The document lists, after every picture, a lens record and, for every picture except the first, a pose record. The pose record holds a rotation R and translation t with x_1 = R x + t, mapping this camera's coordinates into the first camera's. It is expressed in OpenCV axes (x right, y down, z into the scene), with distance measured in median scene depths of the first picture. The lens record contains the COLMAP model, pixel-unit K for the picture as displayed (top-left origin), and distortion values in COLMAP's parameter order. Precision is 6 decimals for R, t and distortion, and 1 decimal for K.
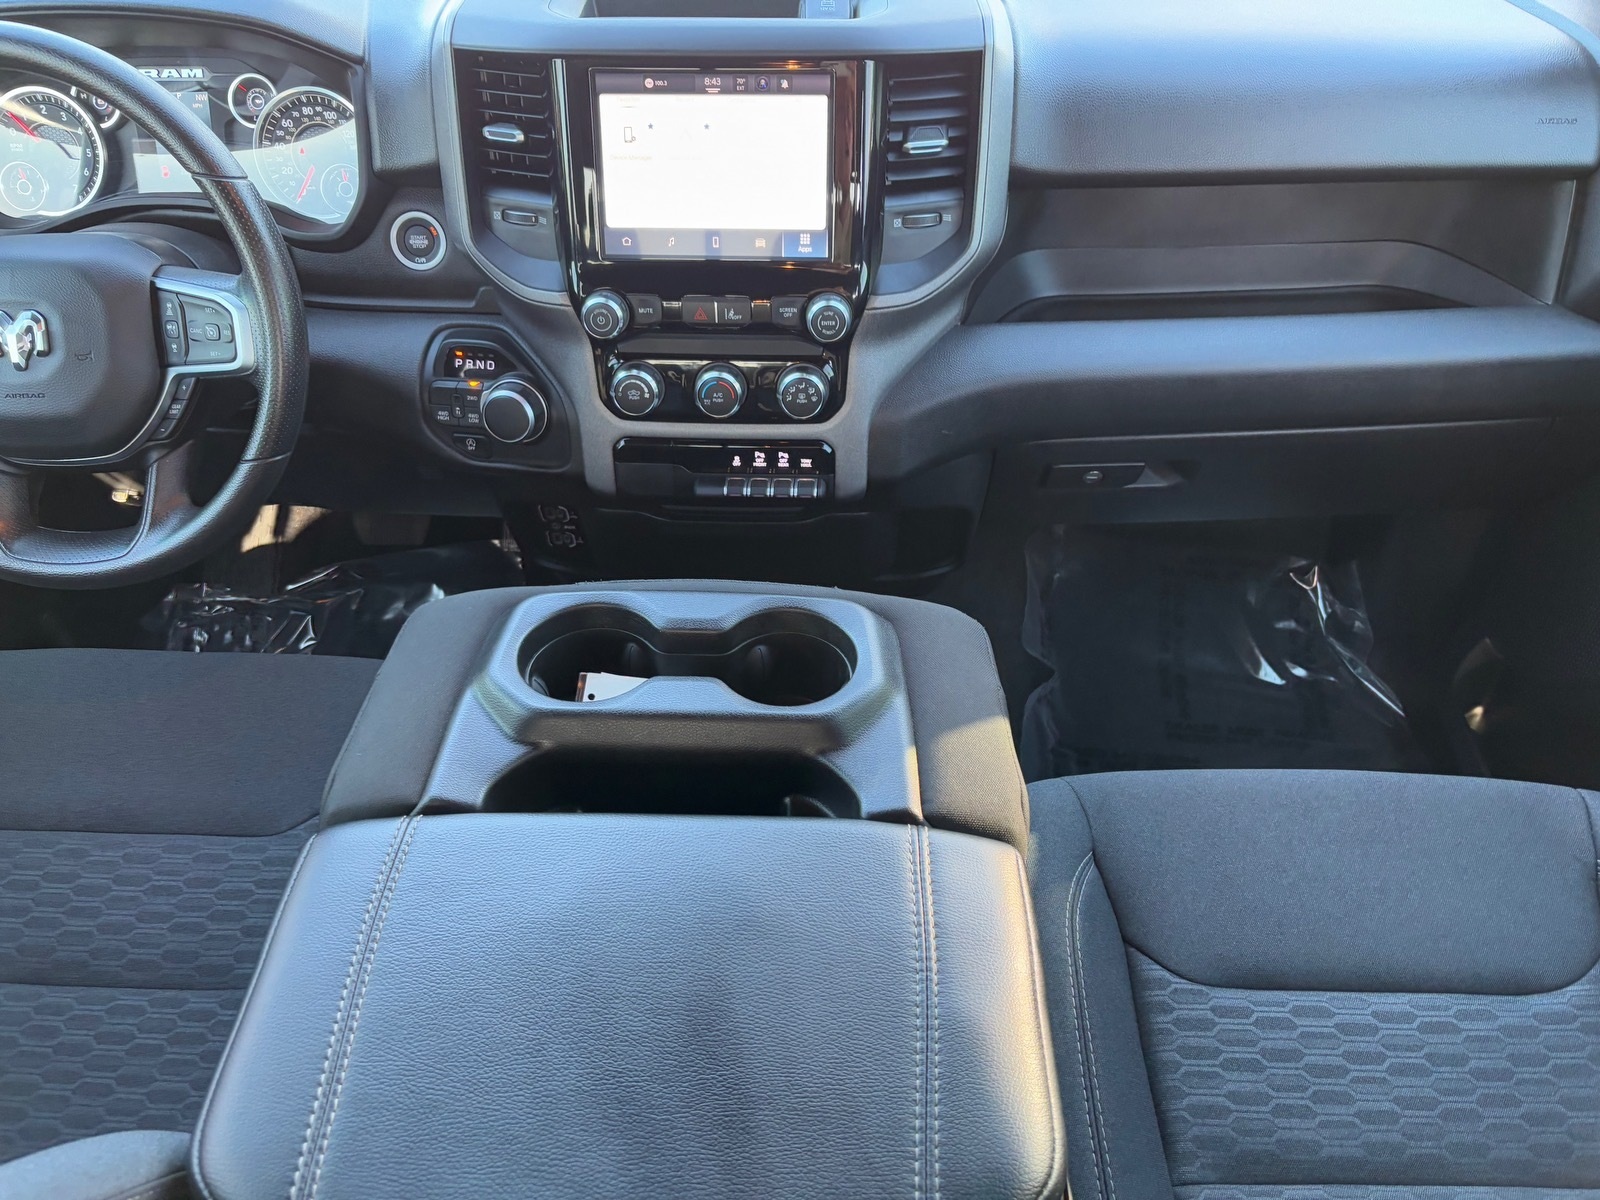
lens RADIAL K [[1243.2, 0, 805.2], [0, 1243.2, 612.5], [0, 0, 1]] dist [0.032135, -0.046344]
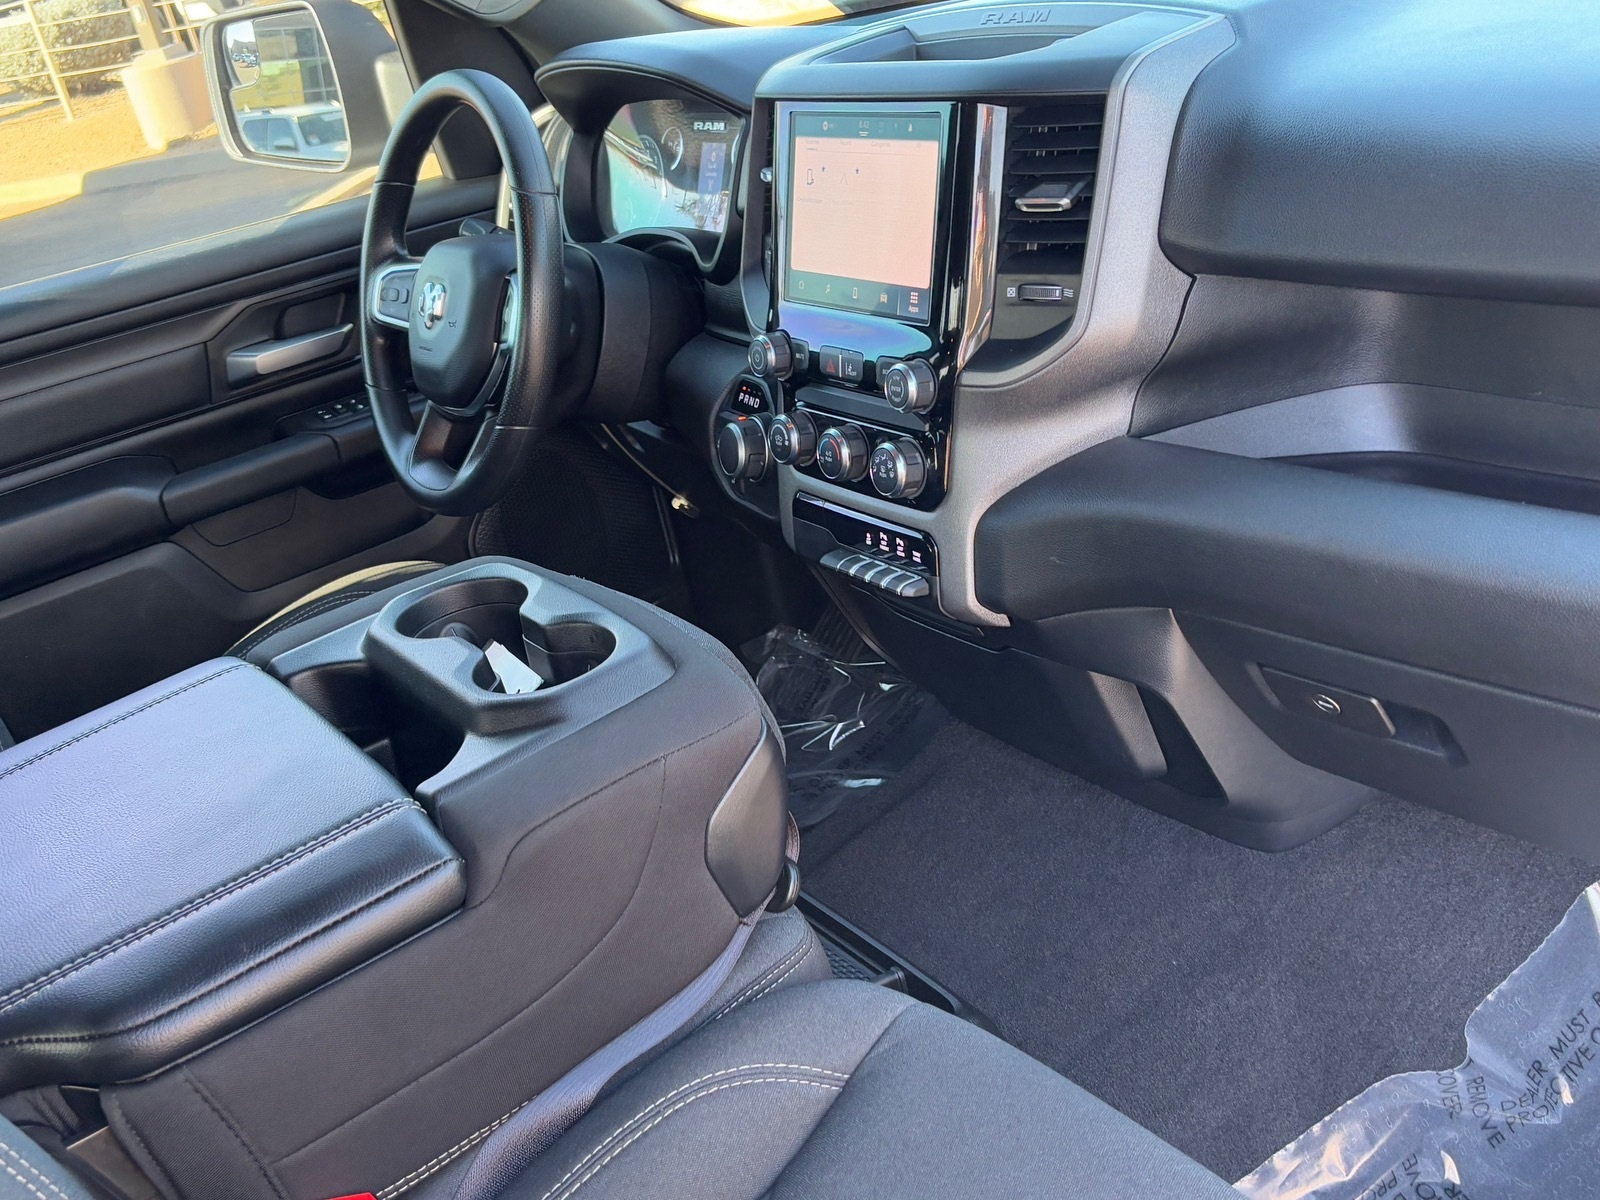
lens RADIAL K [[1677.1, 0, 806.7], [0, 1677.1, 646.6], [0, 0, 1]] dist [0.026590, 0.000000]
pose [[0.586909, 0.248346, -0.770624, 0.923334], [-0.366795, 0.930079, 0.020382, -0.063511], [0.721803, 0.270699, 0.636964, 0.248074]]
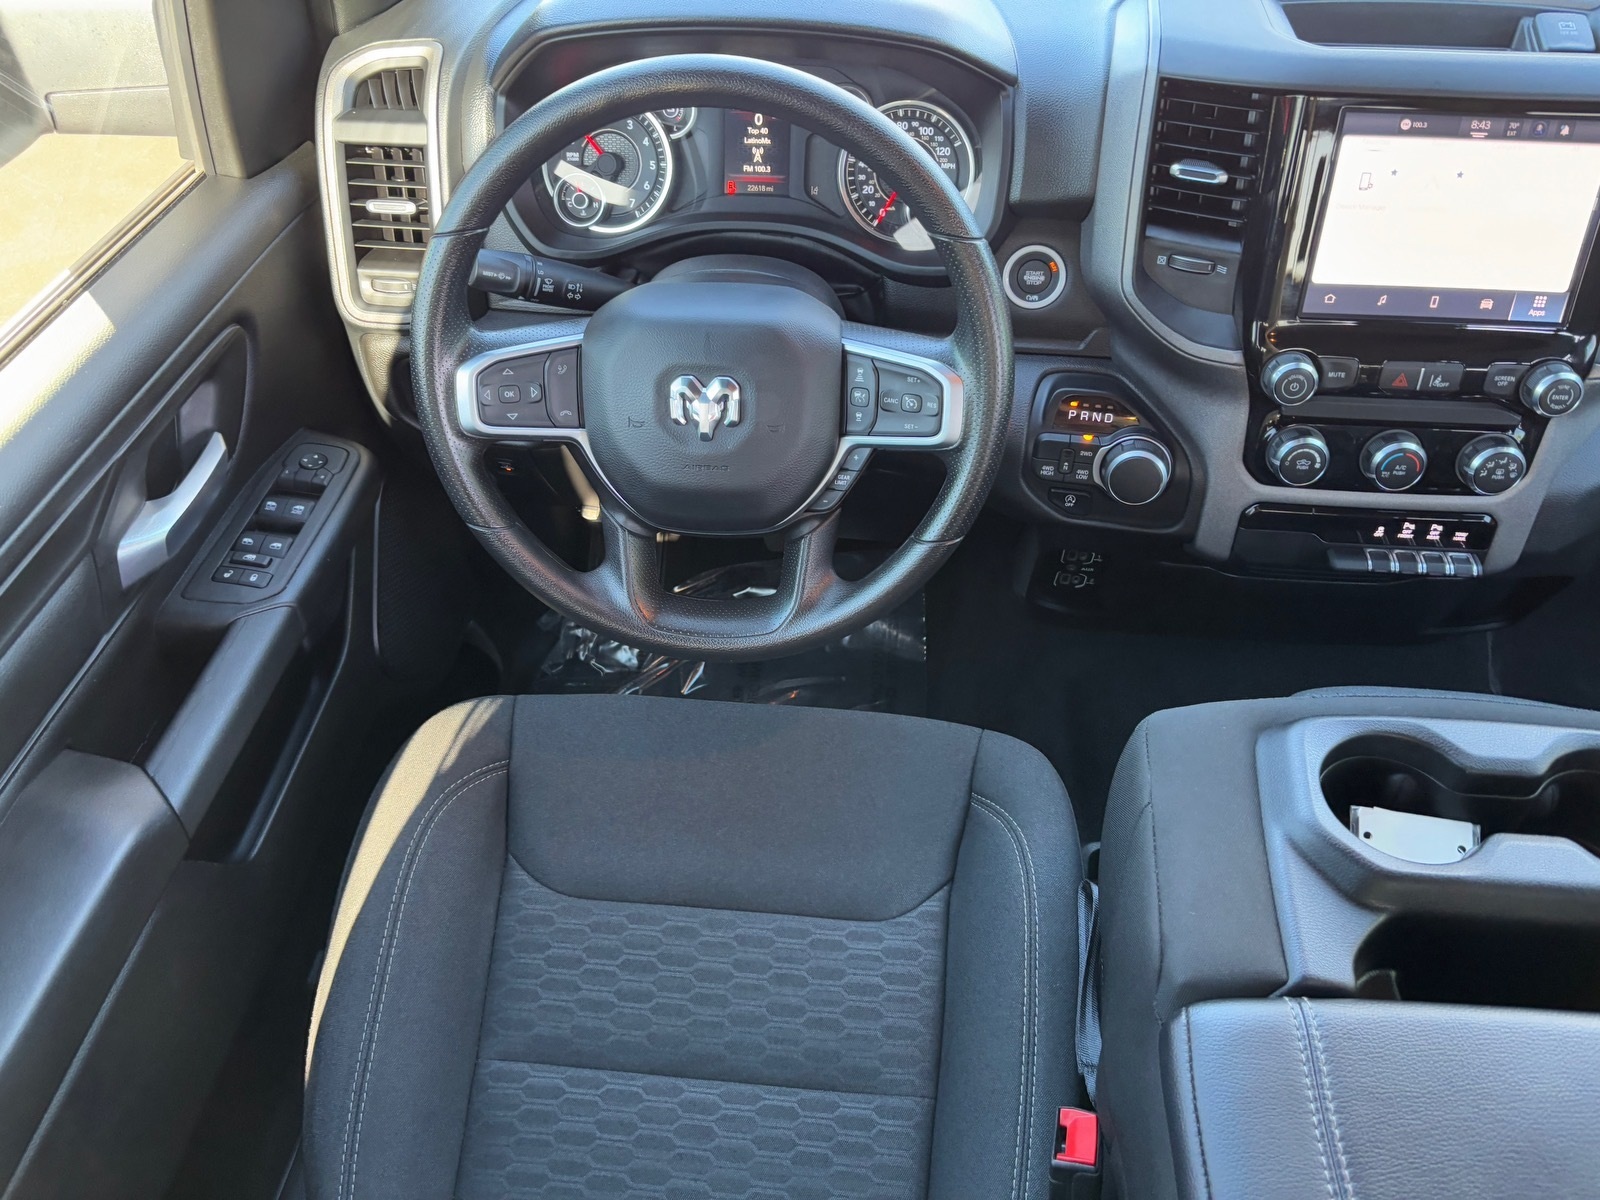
lens RADIAL K [[1243.2, 0, 779.0], [0, 1243.2, 609.3], [0, 0, 1]] dist [0.032135, -0.046344]
pose [[0.998049, 0.037015, -0.050283, -0.478468], [-0.033336, 0.996838, 0.072133, -0.125836], [0.052794, -0.070316, 0.996127, 0.073246]]
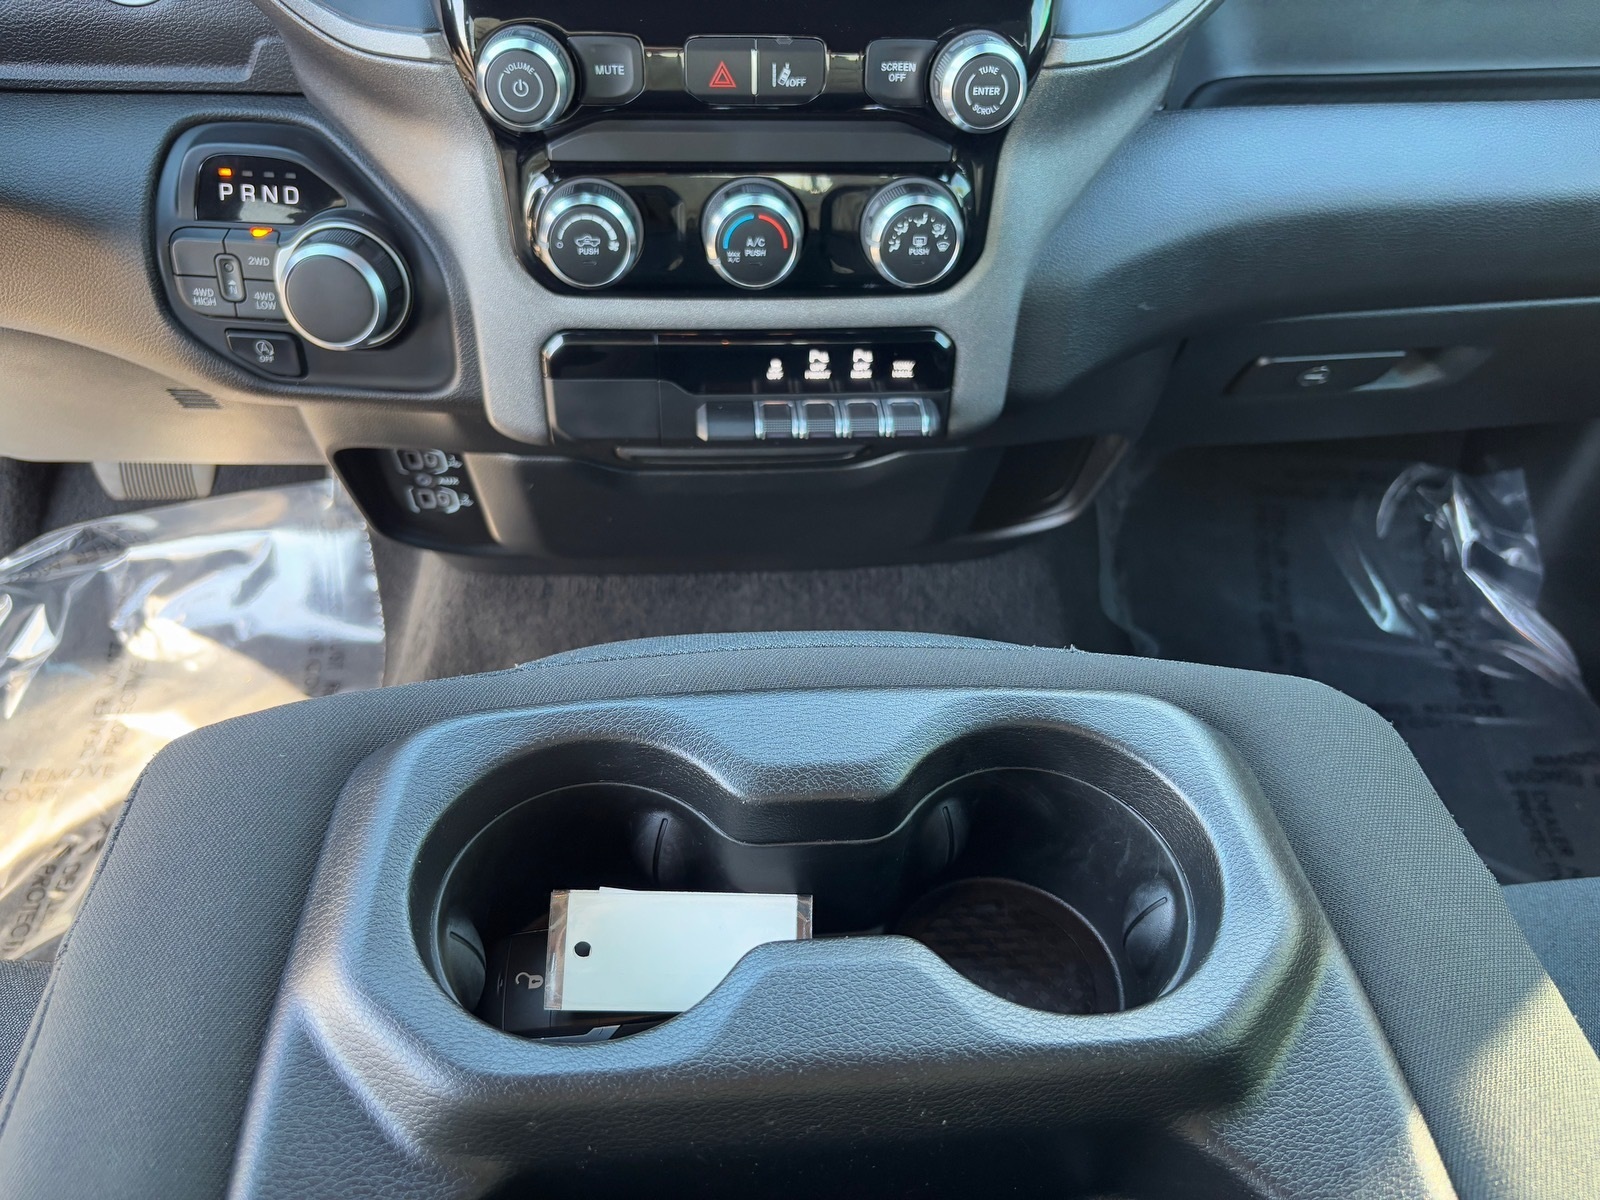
lens RADIAL K [[1243.2, 0, 792.6], [0, 1243.2, 595.9], [0, 0, 1]] dist [0.032135, -0.046344]
pose [[0.992589, -0.047740, 0.111753, -0.121833], [0.038153, 0.995529, 0.086414, -0.075996], [-0.115378, -0.081510, 0.989972, 0.490221]]
